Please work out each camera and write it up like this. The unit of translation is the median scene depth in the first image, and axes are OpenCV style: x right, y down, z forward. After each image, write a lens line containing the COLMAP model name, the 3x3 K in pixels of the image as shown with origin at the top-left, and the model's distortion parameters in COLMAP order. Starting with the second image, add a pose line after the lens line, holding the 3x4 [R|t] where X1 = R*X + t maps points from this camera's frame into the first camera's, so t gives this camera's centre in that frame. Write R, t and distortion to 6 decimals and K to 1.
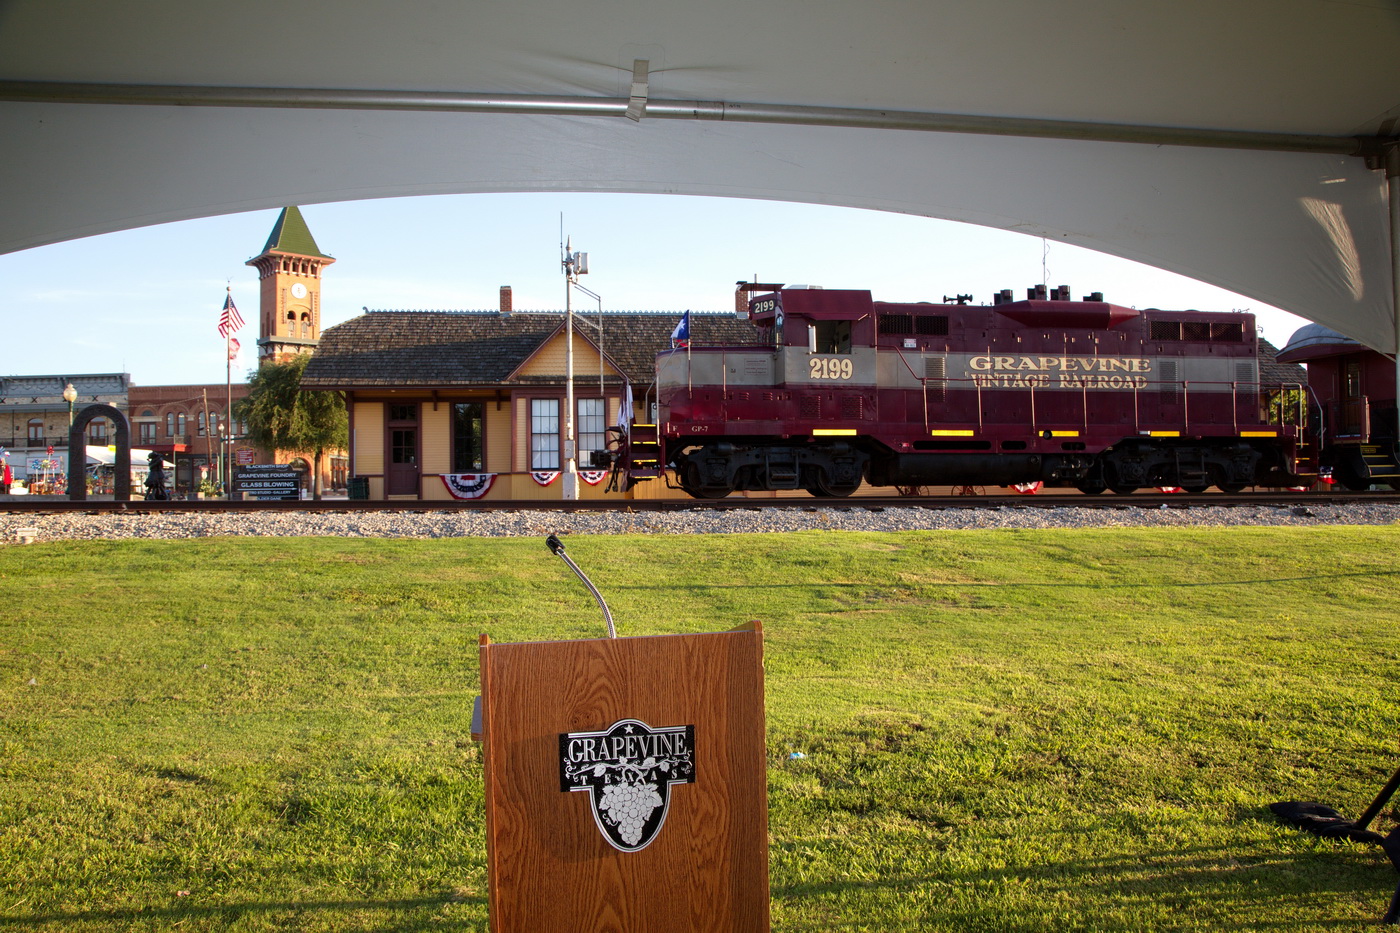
lens RADIAL K [[1037.8, 0, 700.0], [0, 1037.8, 466.5], [0, 0, 1]] dist [-0.071871, 0.007087]
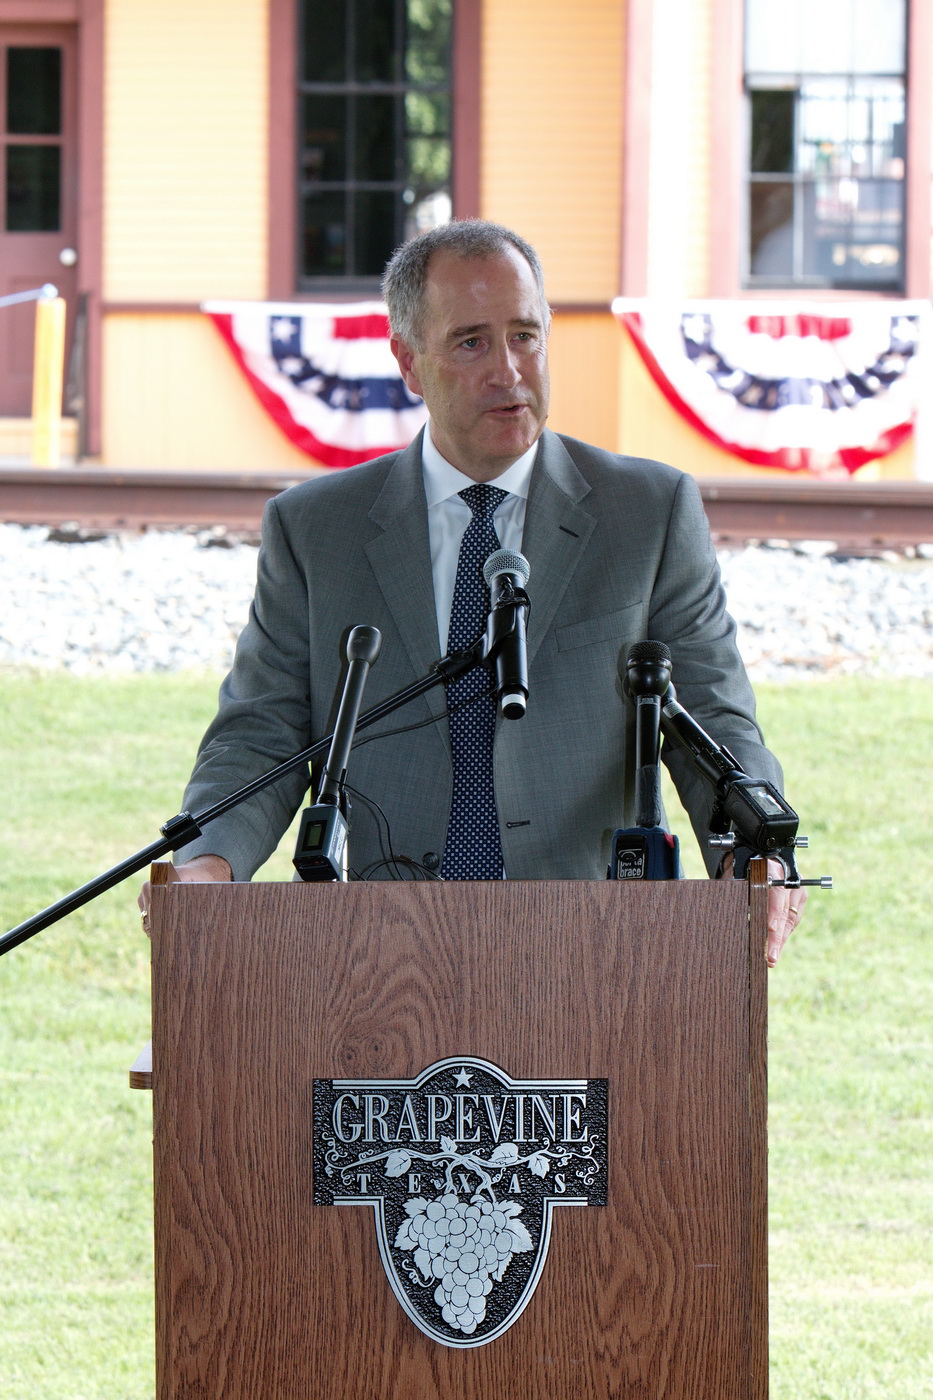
lens RADIAL K [[7878.9, 0, 466.5], [0, 7878.9, 700.0], [0, 0, 1]] dist [0.554485, 5.416950]
pose [[0.975939, 0.031309, -0.215783, 0.689547], [-0.017327, 0.997644, 0.066386, -0.149074], [0.217353, -0.061049, 0.974182, -2.430164]]
